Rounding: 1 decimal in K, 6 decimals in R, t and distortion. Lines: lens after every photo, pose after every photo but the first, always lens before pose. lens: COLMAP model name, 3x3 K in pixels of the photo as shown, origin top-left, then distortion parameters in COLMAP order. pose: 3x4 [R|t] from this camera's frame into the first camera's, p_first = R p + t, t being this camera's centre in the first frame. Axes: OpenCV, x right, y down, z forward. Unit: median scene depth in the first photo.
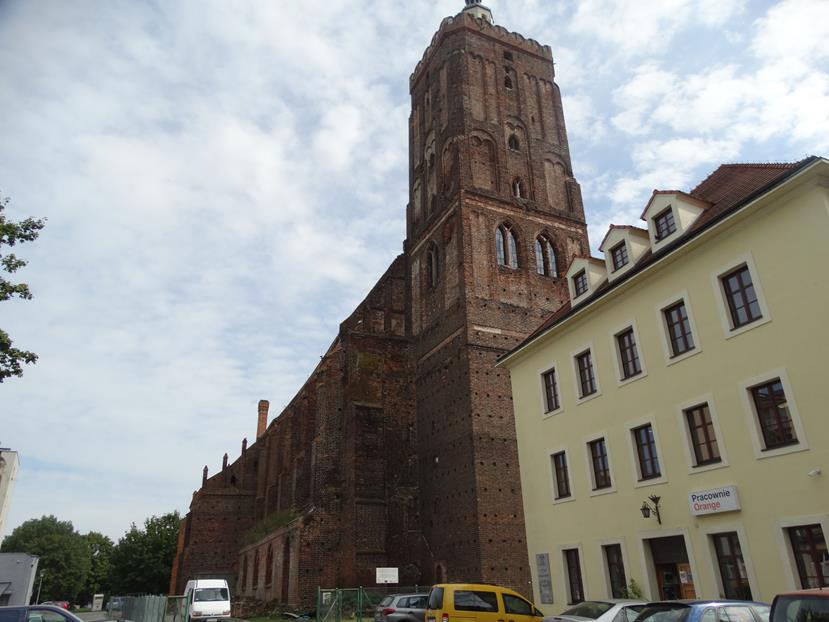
lens RADIAL K [[567.9, 0, 416.3], [0, 567.9, 301.0], [0, 0, 1]] dist [-0.010097, -0.003958]
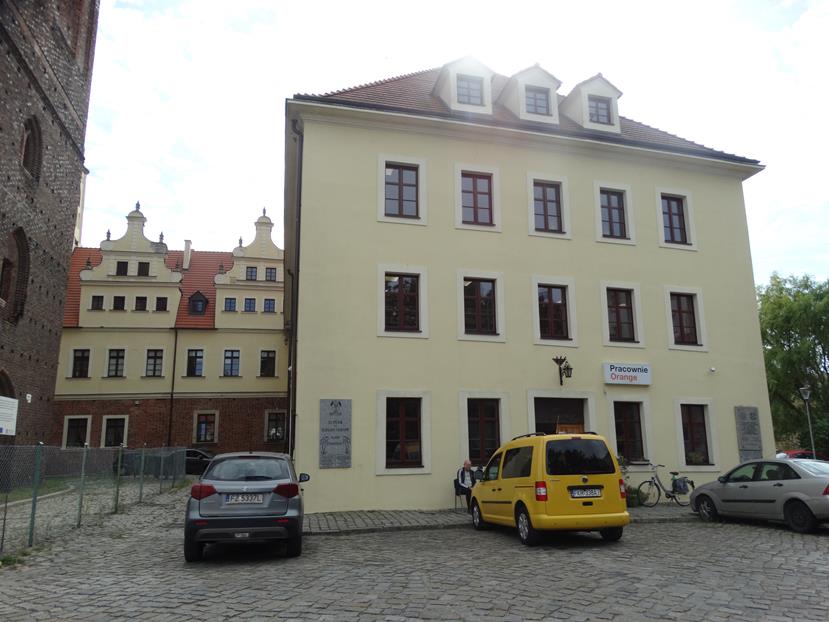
lens RADIAL K [[585.6, 0, 286.8], [0, 585.6, 331.5], [0, 0, 1]] dist [-0.001540, 0.000469]
pose [[0.167913, 0.221645, 0.960562, -0.650917], [-0.441717, 0.888021, -0.127691, 0.686223], [-0.881301, -0.402856, 0.247015, 1.281909]]
